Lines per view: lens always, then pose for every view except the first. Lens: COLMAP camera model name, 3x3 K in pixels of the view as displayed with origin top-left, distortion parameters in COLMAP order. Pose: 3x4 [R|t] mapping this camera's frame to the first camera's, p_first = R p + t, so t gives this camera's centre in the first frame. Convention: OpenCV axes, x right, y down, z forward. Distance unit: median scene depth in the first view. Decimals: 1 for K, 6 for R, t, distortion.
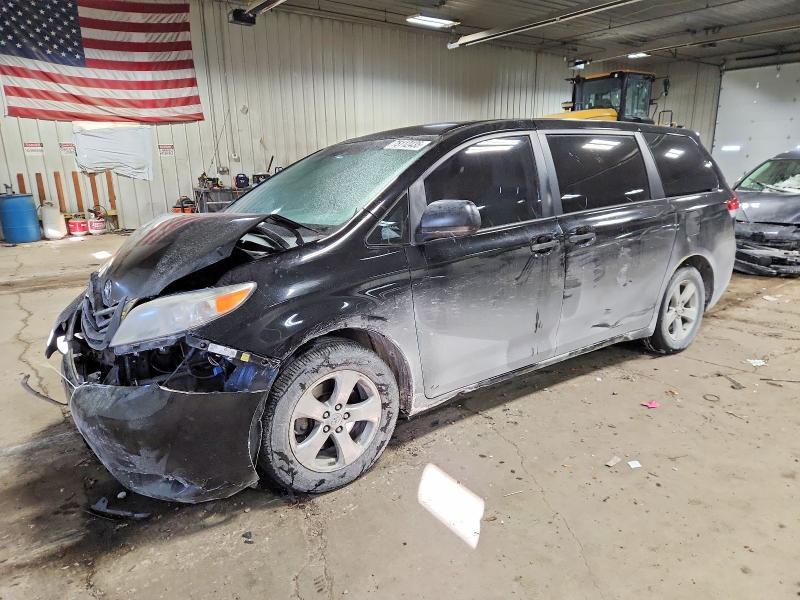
lens RADIAL K [[532.9, 0, 403.4], [0, 532.9, 294.6], [0, 0, 1]] dist [0.089992, -0.076139]
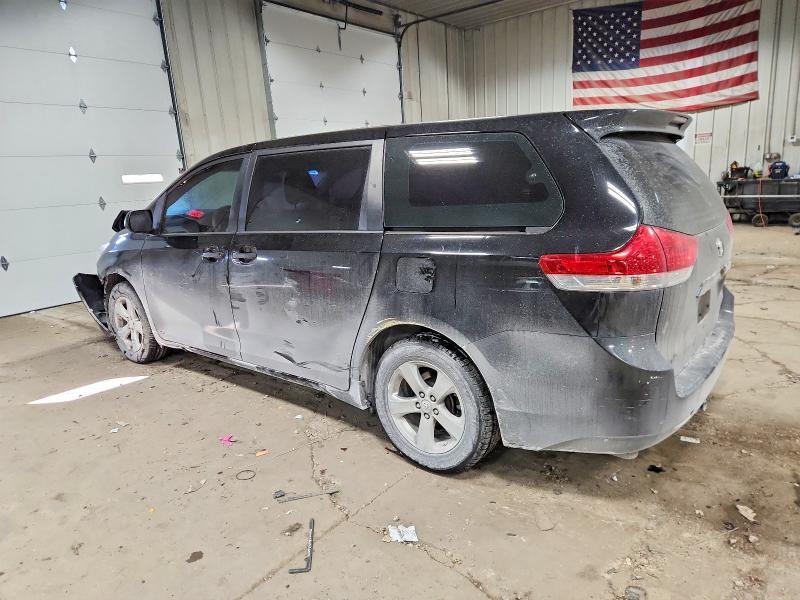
lens RADIAL K [[532.9, 0, 403.4], [0, 532.9, 294.6], [0, 0, 1]] dist [0.089992, -0.076139]
pose [[0.272547, 0.216372, -0.937497, 0.411028], [-0.184786, 0.968017, 0.169695, -0.078040], [0.944231, 0.126986, 0.303813, 0.291008]]
